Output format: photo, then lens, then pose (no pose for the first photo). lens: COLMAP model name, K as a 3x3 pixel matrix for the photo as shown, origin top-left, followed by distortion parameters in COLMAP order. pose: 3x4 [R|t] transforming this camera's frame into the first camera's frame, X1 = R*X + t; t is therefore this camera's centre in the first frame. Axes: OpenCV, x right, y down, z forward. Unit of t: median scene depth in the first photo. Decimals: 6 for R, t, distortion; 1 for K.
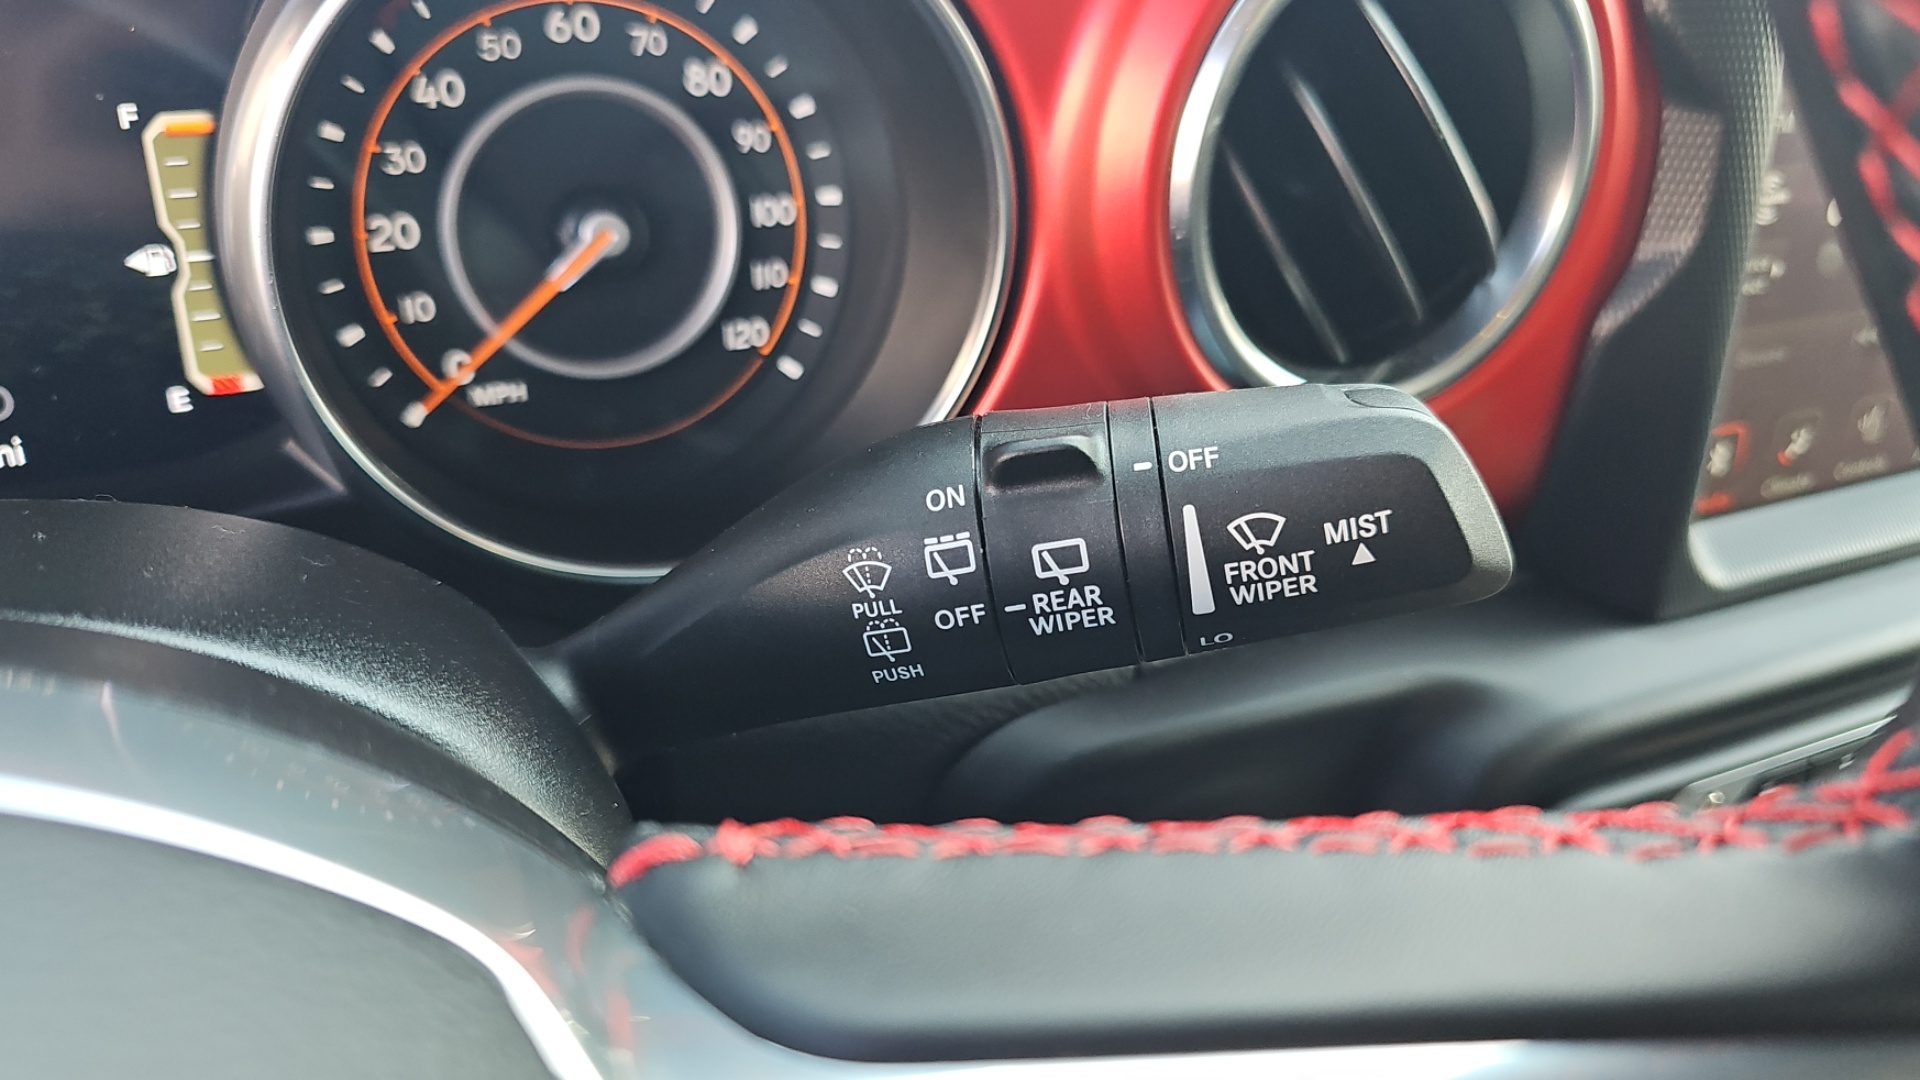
lens RADIAL K [[1468.1, 0, 960.0], [0, 1468.1, 540.0], [0, 0, 1]] dist [0.002433, -0.000702]
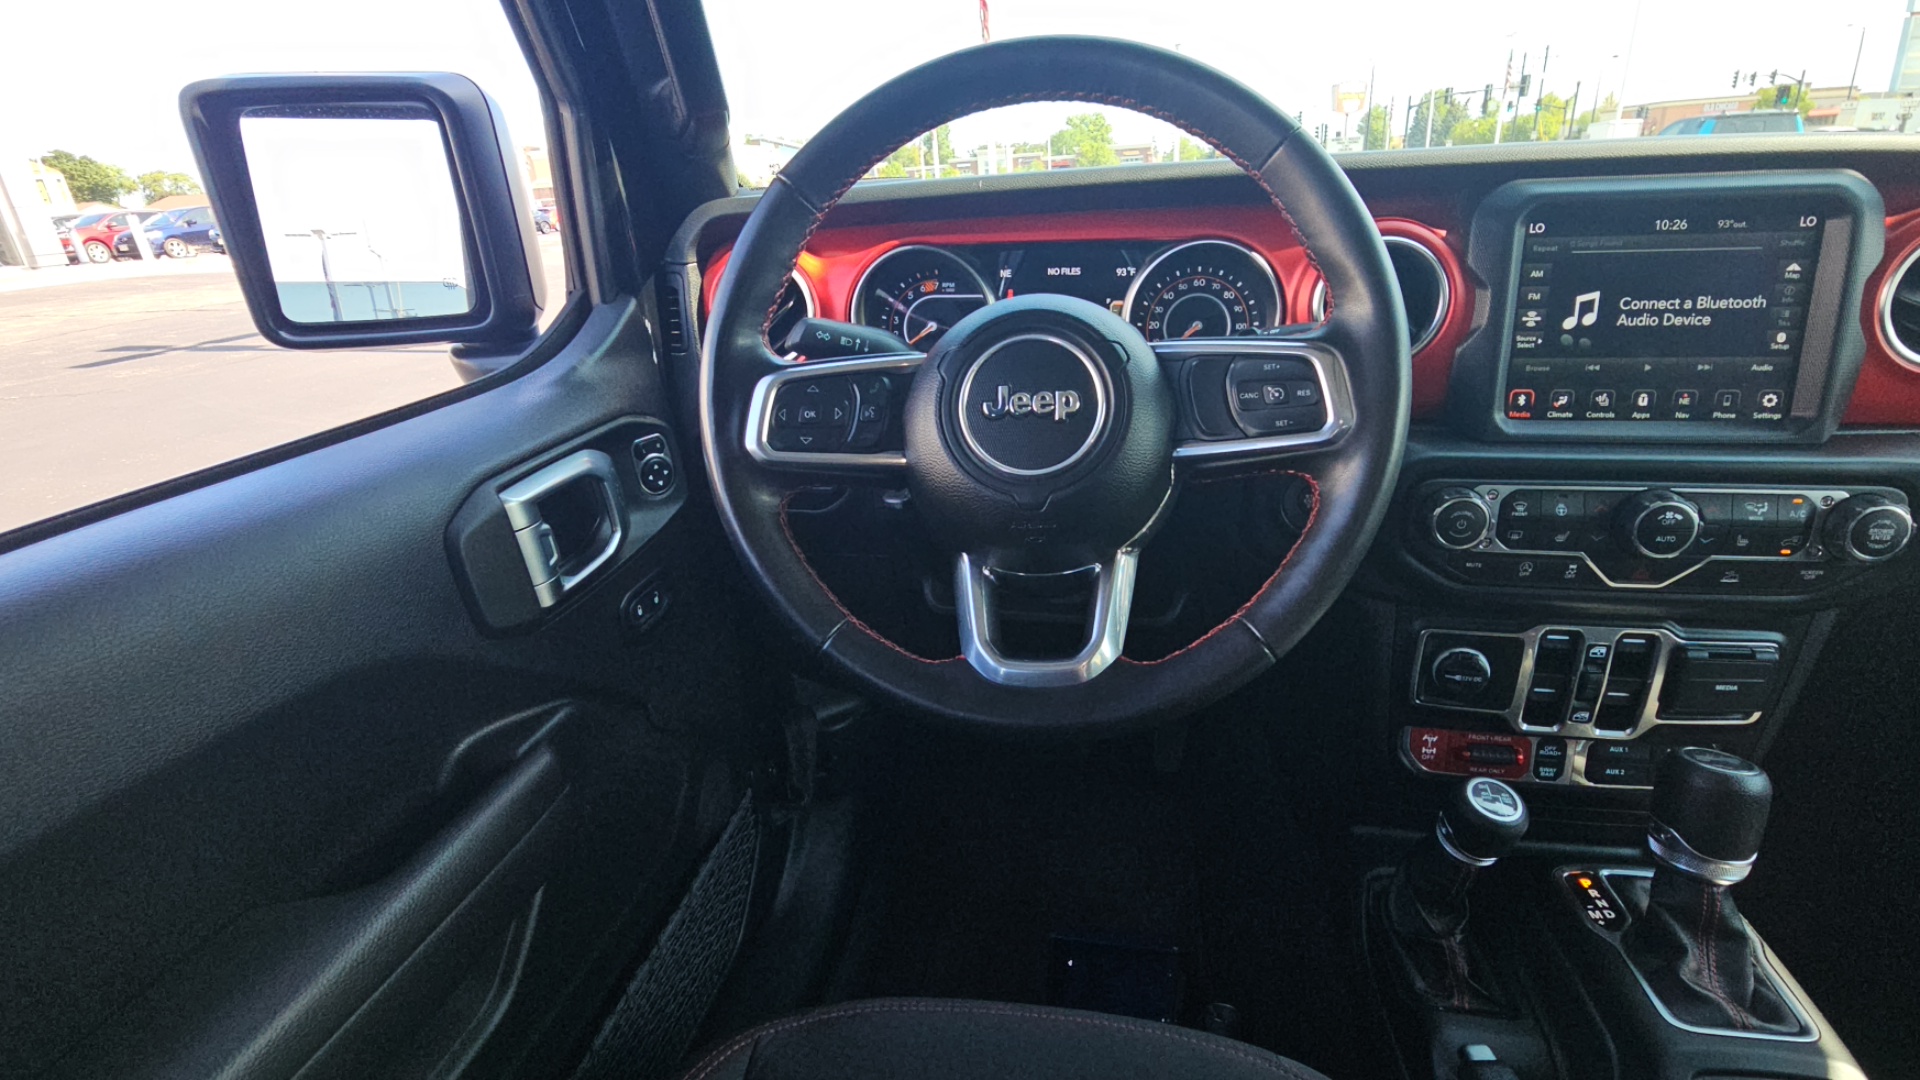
lens RADIAL K [[859.6, 0, 980.8], [0, 859.6, 543.6], [0, 0, 1]] dist [0.008920, -0.006528]
pose [[0.817625, 0.117979, -0.563533, 0.806489], [-0.217964, 0.969358, -0.113301, 0.912483], [0.532898, 0.215468, 0.818287, -1.421114]]
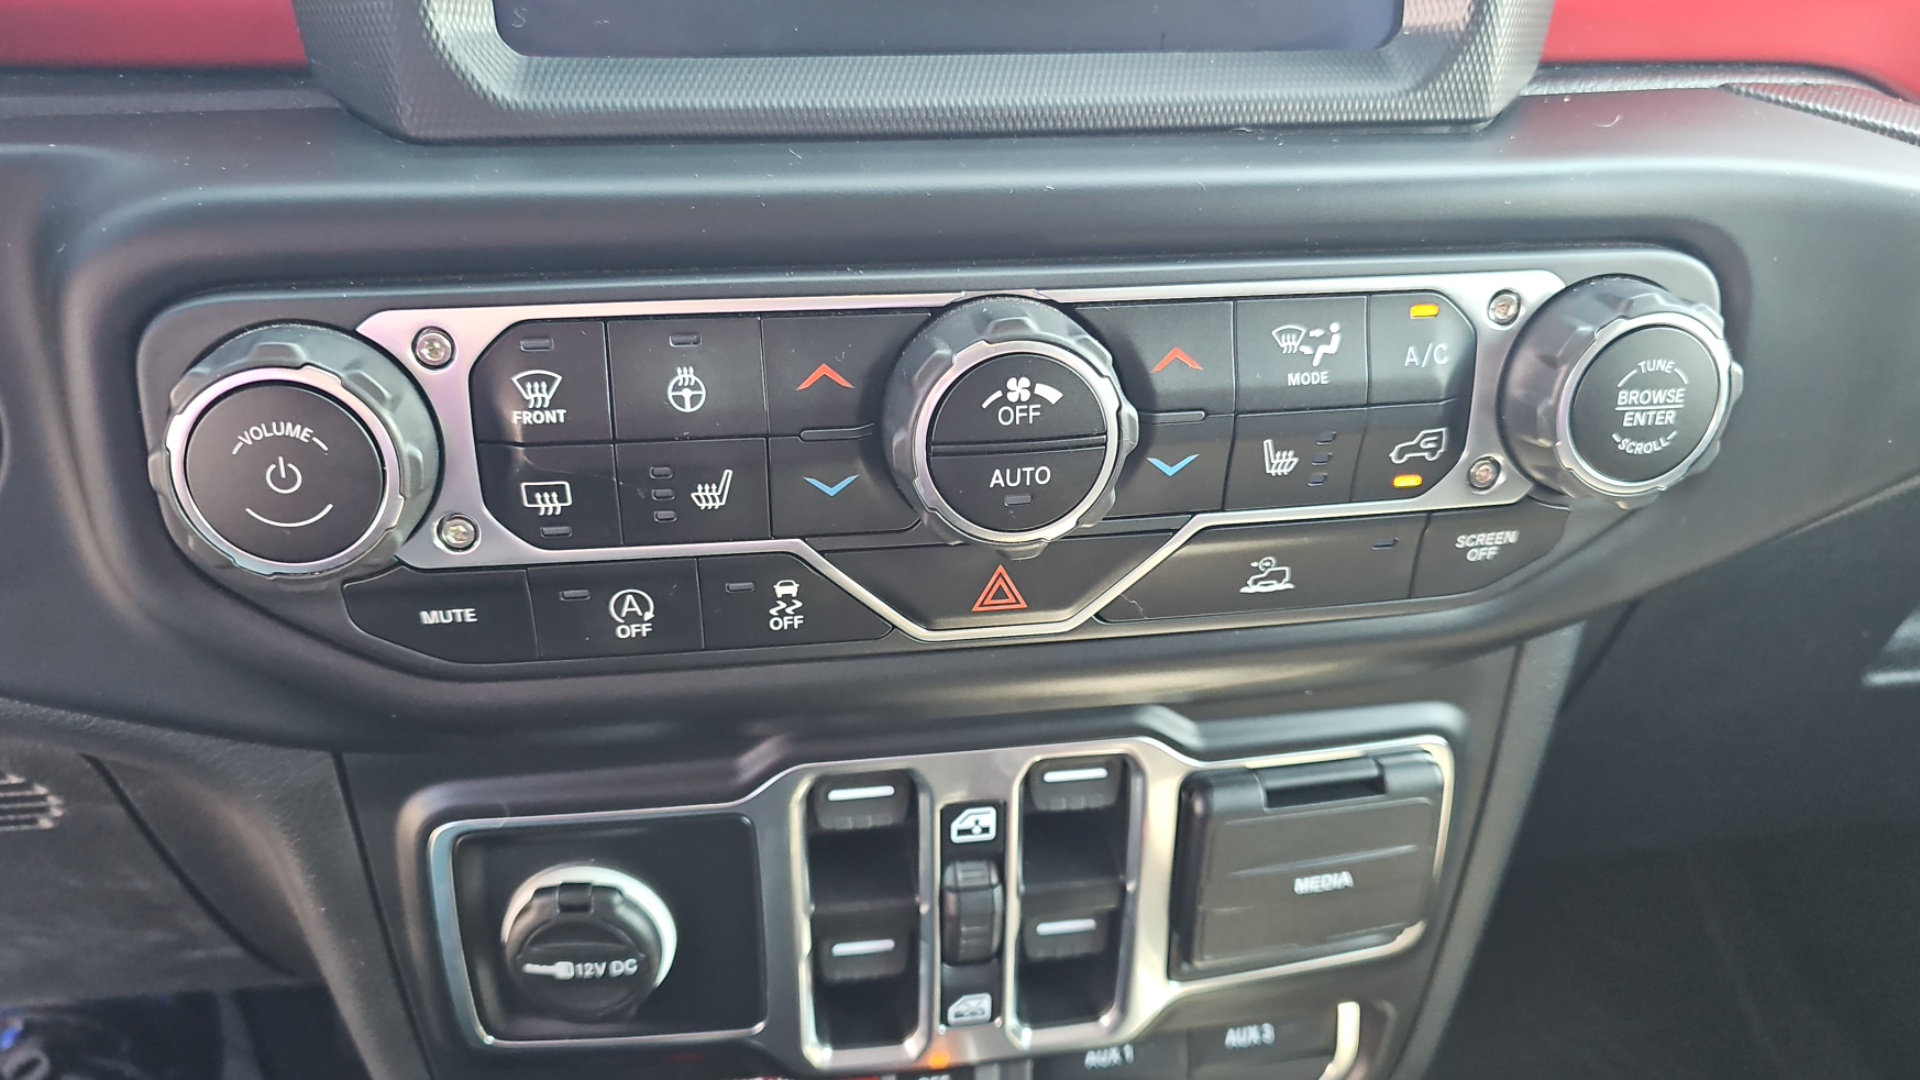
lens RADIAL K [[1428.4, 0, 960.0], [0, 1428.4, 540.0], [0, 0, 1]] dist [0.003156, -0.001289]
pose [[0.957687, 0.063157, -0.280797, 1.239803], [-0.094235, 0.990657, -0.098580, 0.411589], [0.271947, 0.120870, 0.954691, 0.370216]]
